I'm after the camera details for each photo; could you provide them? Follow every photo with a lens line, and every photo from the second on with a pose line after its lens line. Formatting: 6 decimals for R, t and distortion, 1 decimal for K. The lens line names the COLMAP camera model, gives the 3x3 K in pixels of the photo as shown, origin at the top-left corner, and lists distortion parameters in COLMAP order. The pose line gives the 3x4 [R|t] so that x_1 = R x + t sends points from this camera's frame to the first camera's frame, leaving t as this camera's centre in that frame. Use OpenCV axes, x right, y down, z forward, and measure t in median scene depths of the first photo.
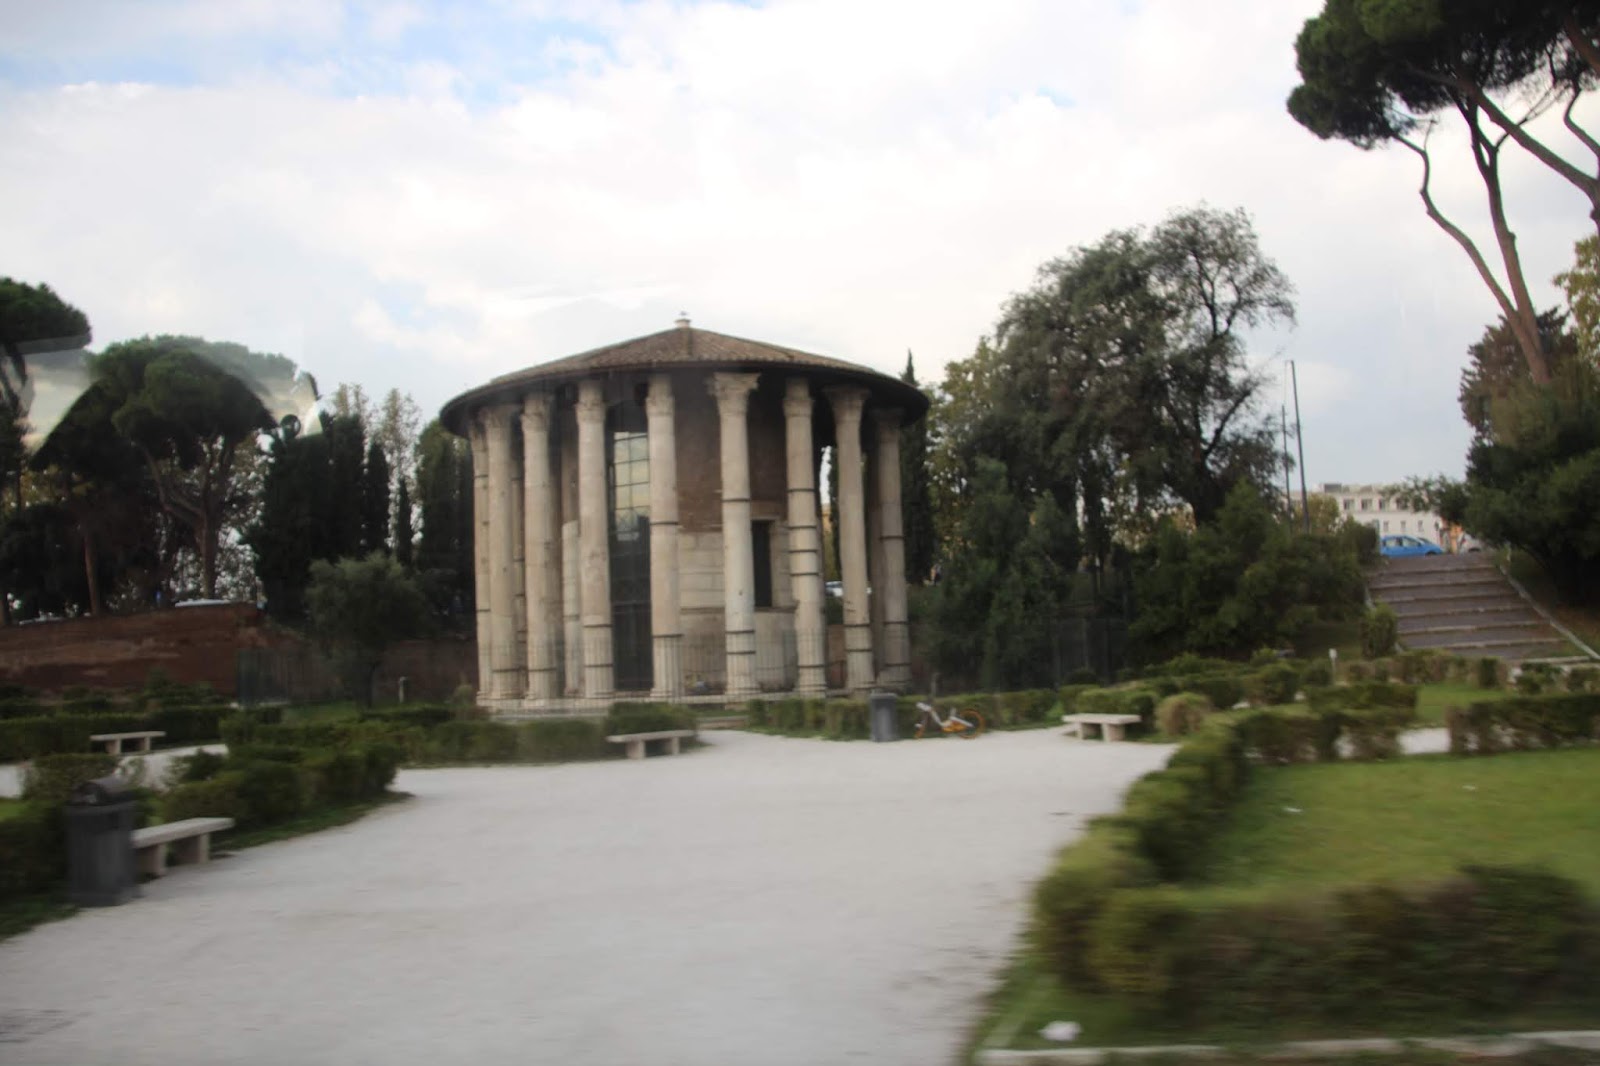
lens RADIAL K [[1246.7, 0, 800.9], [0, 1246.7, 637.5], [0, 0, 1]] dist [-0.066147, 0.002601]
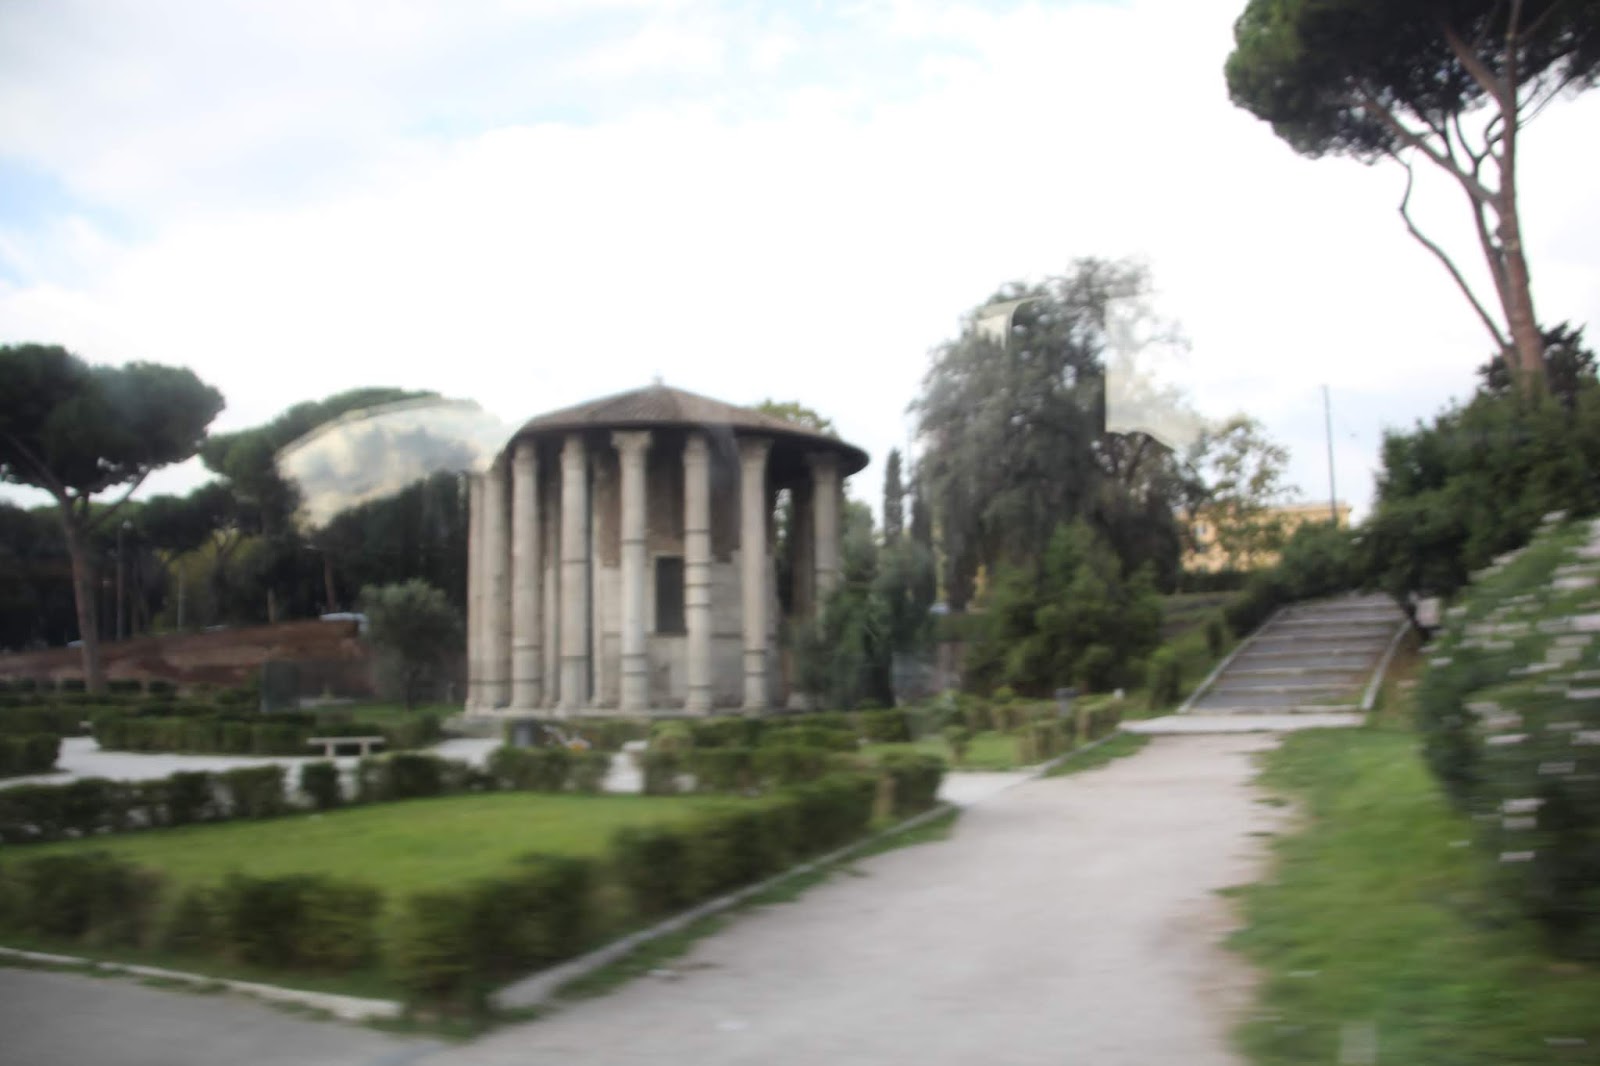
lens RADIAL K [[1246.7, 0, 800.9], [0, 1246.7, 637.5], [0, 0, 1]] dist [-0.066147, 0.002601]
pose [[0.960891, 0.020784, -0.276146, 0.362648], [-0.022148, 0.999753, -0.001822, -0.019736], [0.276040, 0.007866, 0.961114, -0.054226]]
